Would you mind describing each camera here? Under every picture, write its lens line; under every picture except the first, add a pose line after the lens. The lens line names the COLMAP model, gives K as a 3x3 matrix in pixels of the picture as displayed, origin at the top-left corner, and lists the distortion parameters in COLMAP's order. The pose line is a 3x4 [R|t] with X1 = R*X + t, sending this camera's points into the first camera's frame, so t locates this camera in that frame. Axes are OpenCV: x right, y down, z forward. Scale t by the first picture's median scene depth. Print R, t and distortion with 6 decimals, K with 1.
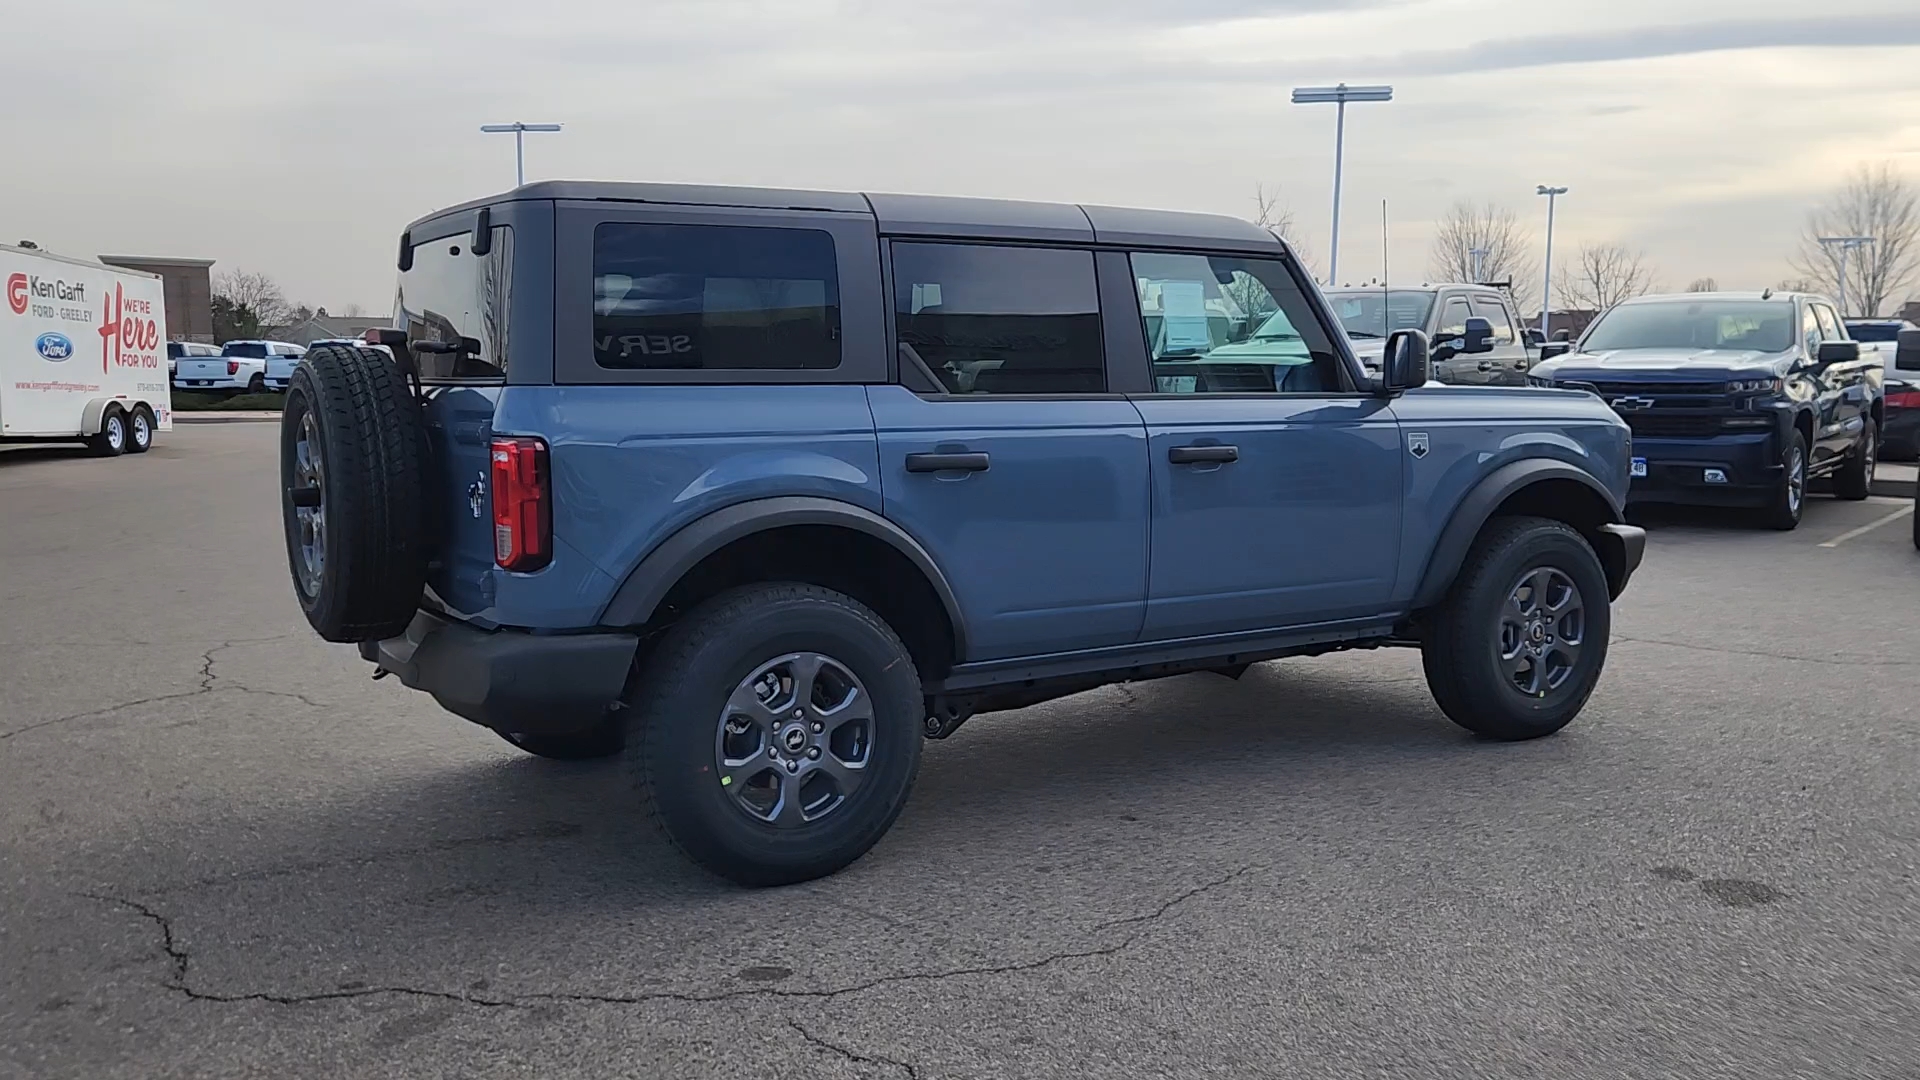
lens RADIAL K [[1624.9, 0, 957.2], [0, 1624.9, 546.8], [0, 0, 1]] dist [0.029193, -0.005273]
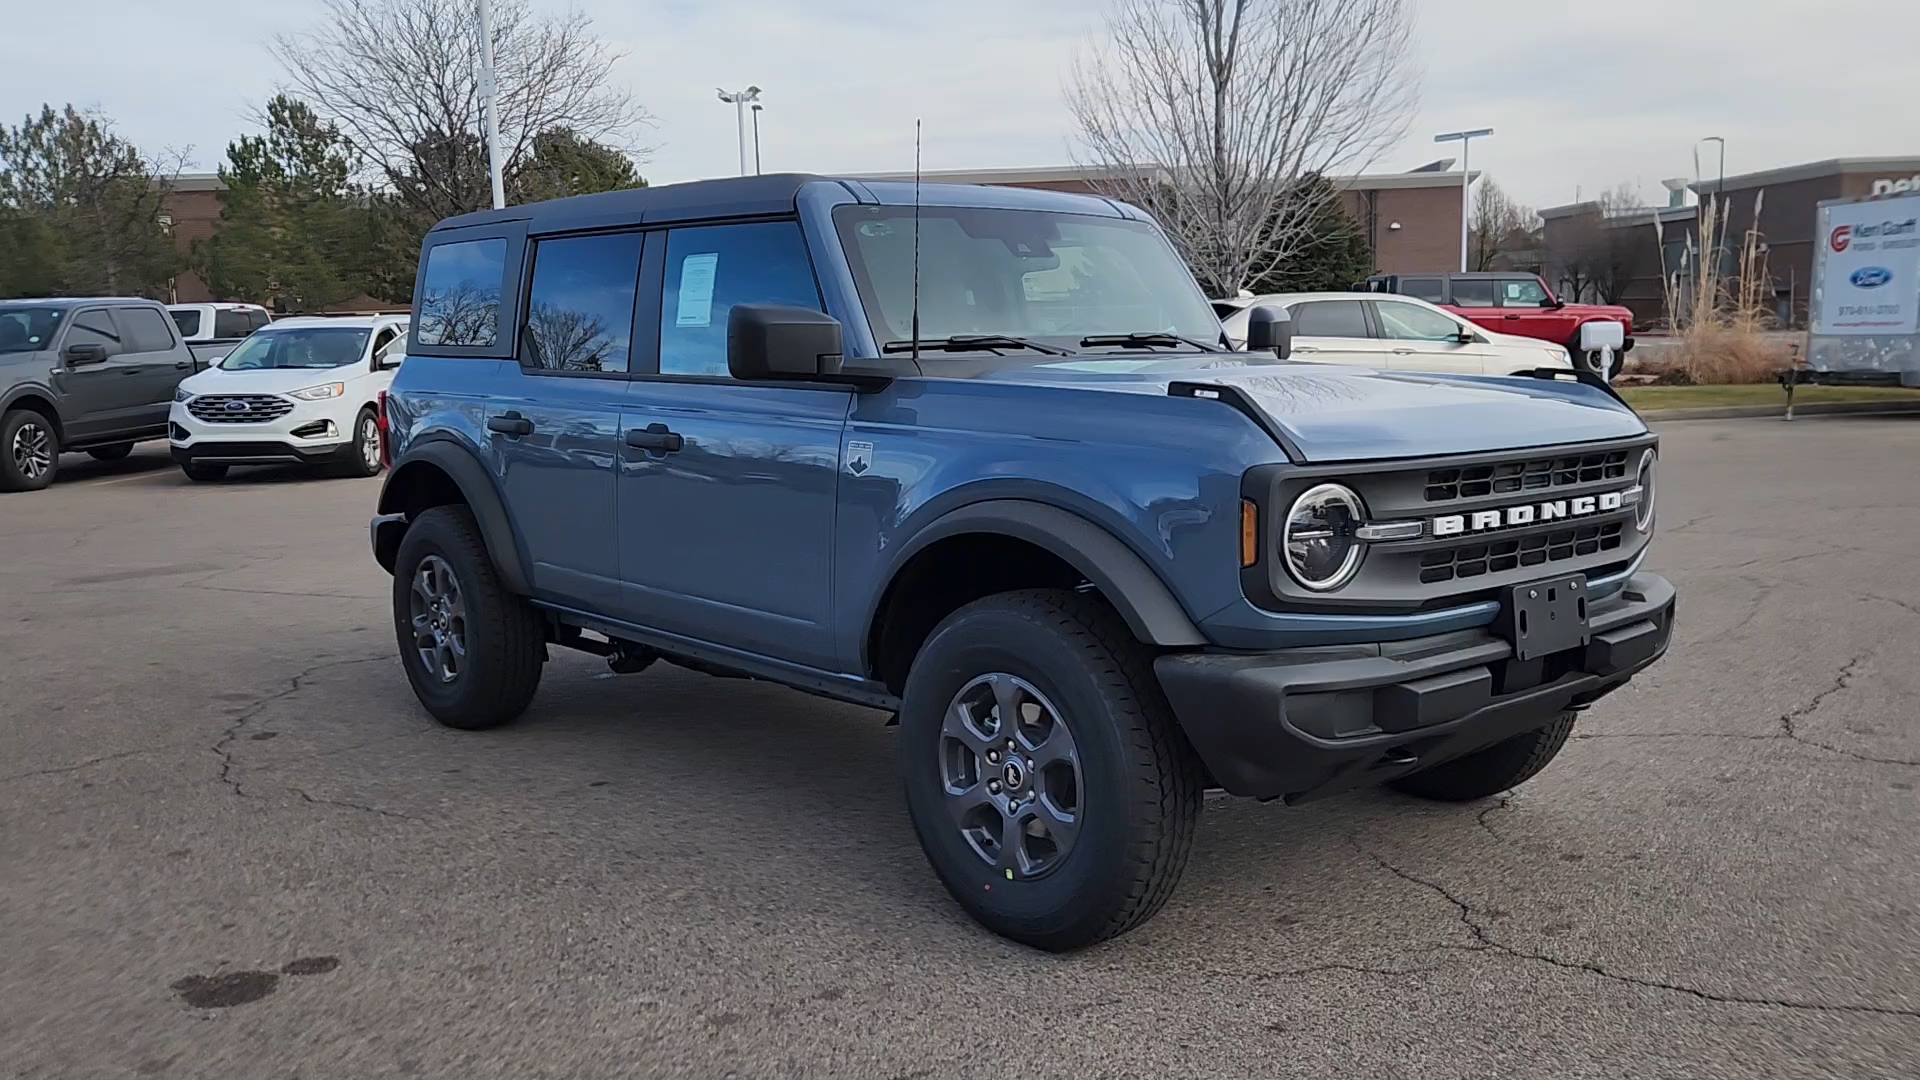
lens RADIAL K [[1624.9, 0, 957.0], [0, 1624.9, 540.7], [0, 0, 1]] dist [0.029193, -0.005273]
pose [[0.171960, 0.130631, -0.976404, 1.210967], [-0.099029, 0.988440, 0.114800, -0.135957], [0.980114, 0.076952, 0.182908, 1.089430]]
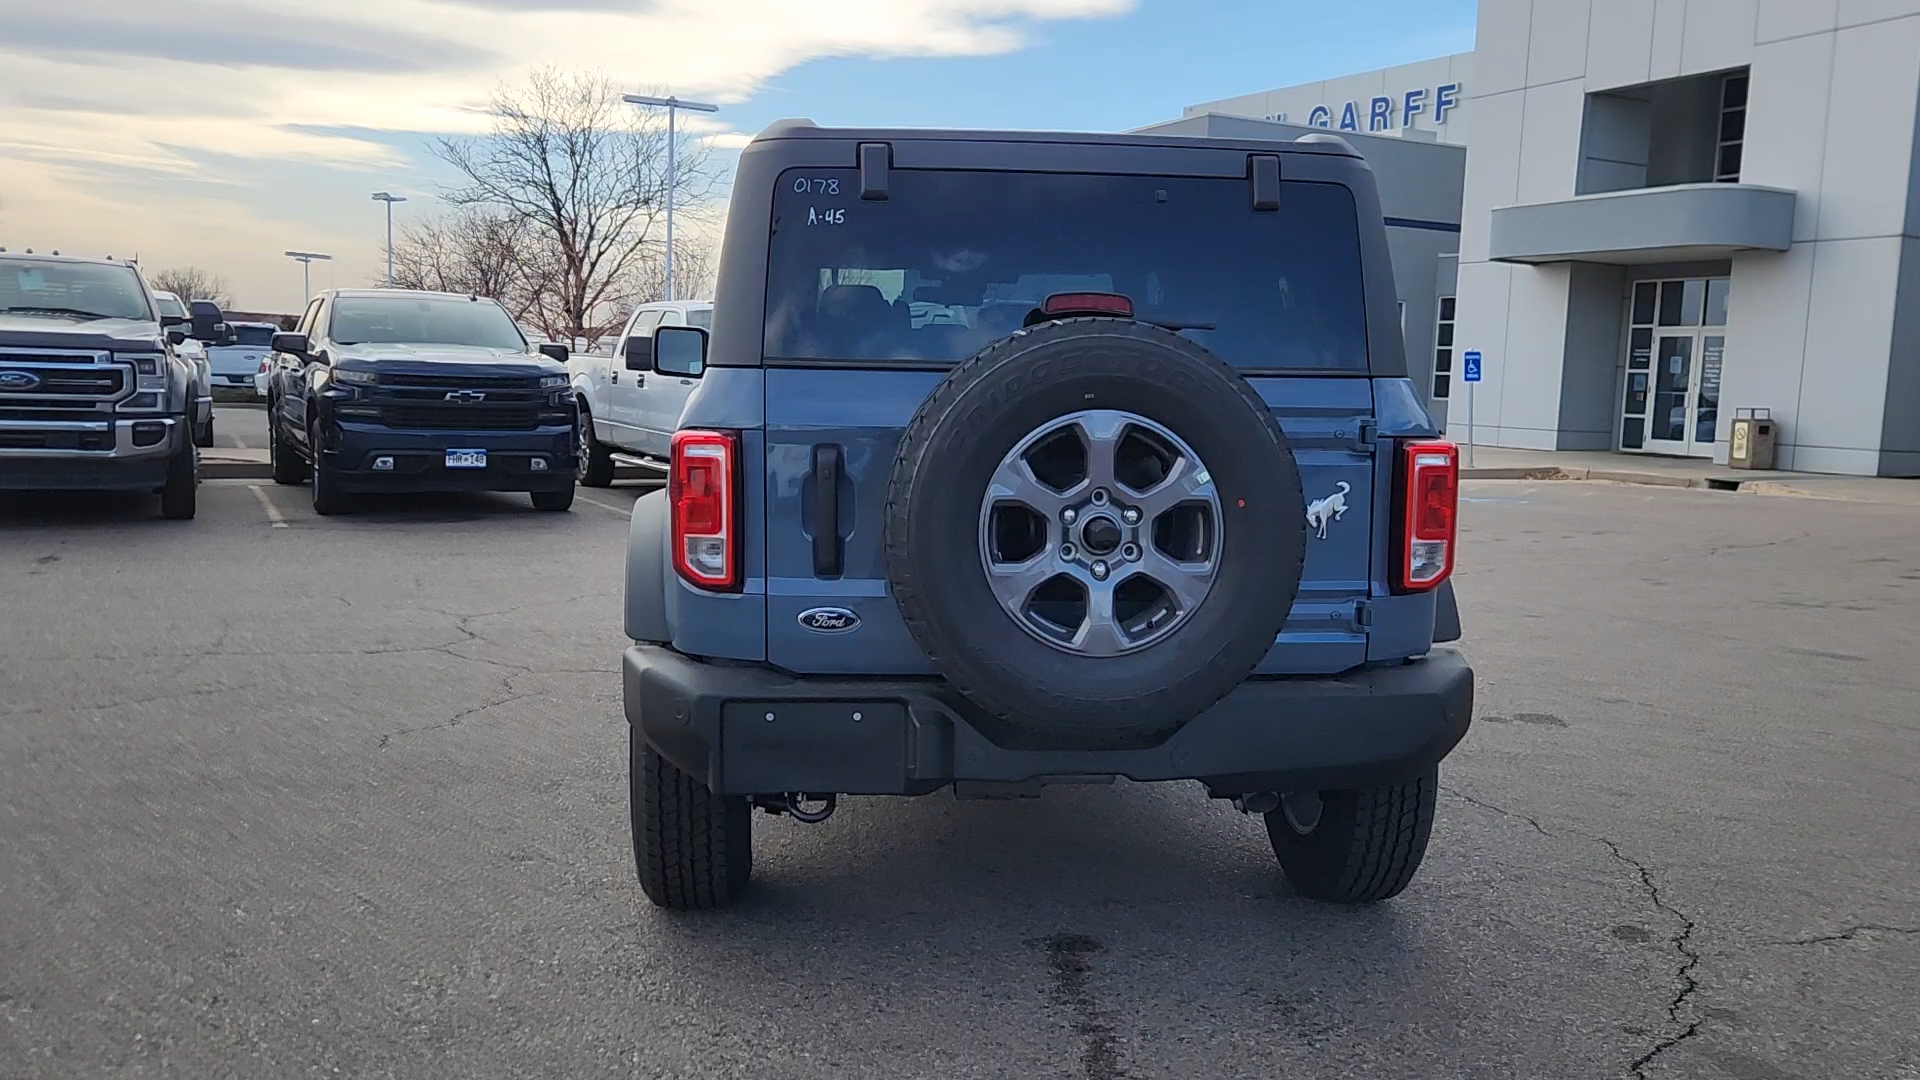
lens RADIAL K [[1624.9, 0, 952.3], [0, 1624.9, 541.7], [0, 0, 1]] dist [0.029193, -0.005273]
pose [[0.438559, -0.077424, 0.895361, -1.008640], [0.076129, 0.995902, 0.048828, -0.063940], [-0.895472, 0.046749, 0.442656, 0.735246]]
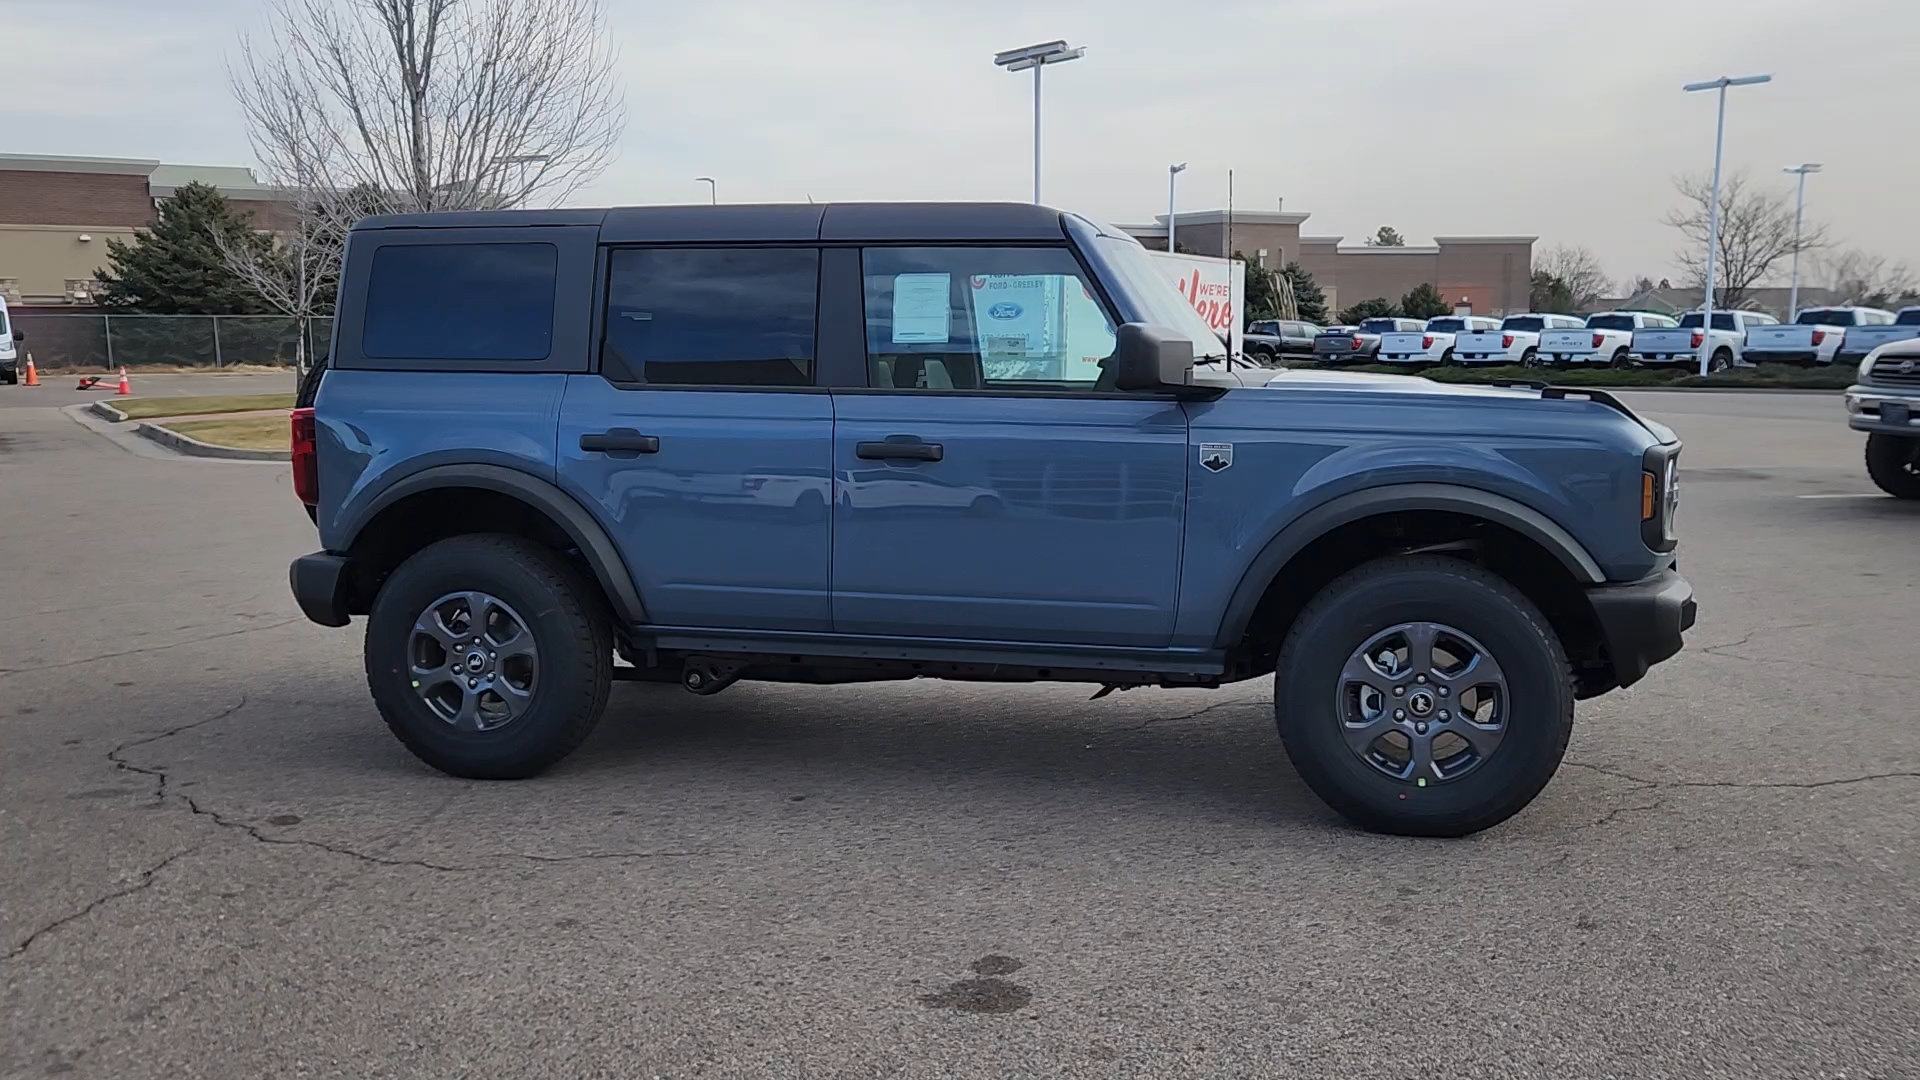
lens RADIAL K [[1624.9, 0, 948.7], [0, 1624.9, 539.8], [0, 0, 1]] dist [0.029193, -0.005273]
pose [[0.704542, 0.091420, -0.703749, 0.943713], [-0.082725, 0.995487, 0.046500, -0.056156], [0.704824, 0.025456, 0.708925, 0.352485]]
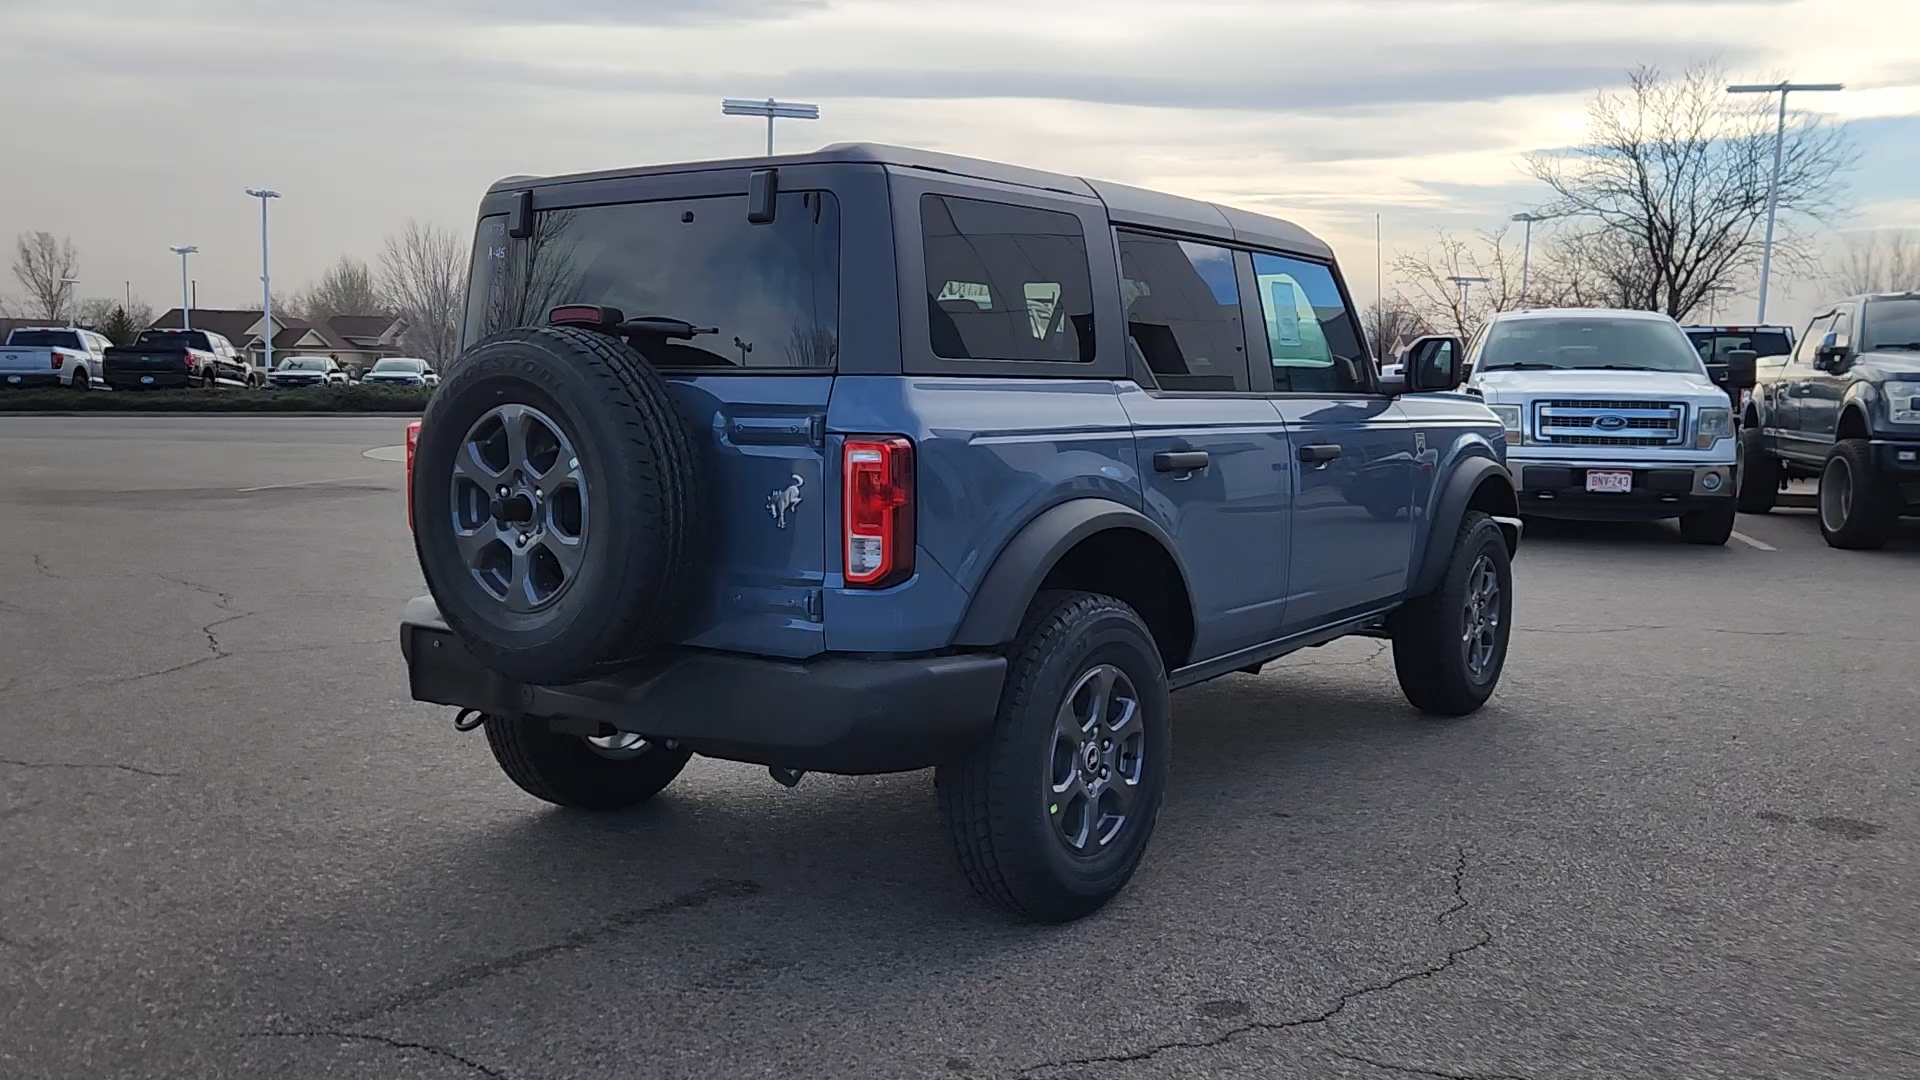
lens RADIAL K [[1624.9, 0, 955.0], [0, 1624.9, 535.2], [0, 0, 1]] dist [0.029193, -0.005273]
pose [[0.921344, -0.024261, 0.387991, -0.495725], [0.029016, 0.999558, -0.006401, -0.005350], [-0.387664, 0.017156, 0.921641, 0.158800]]
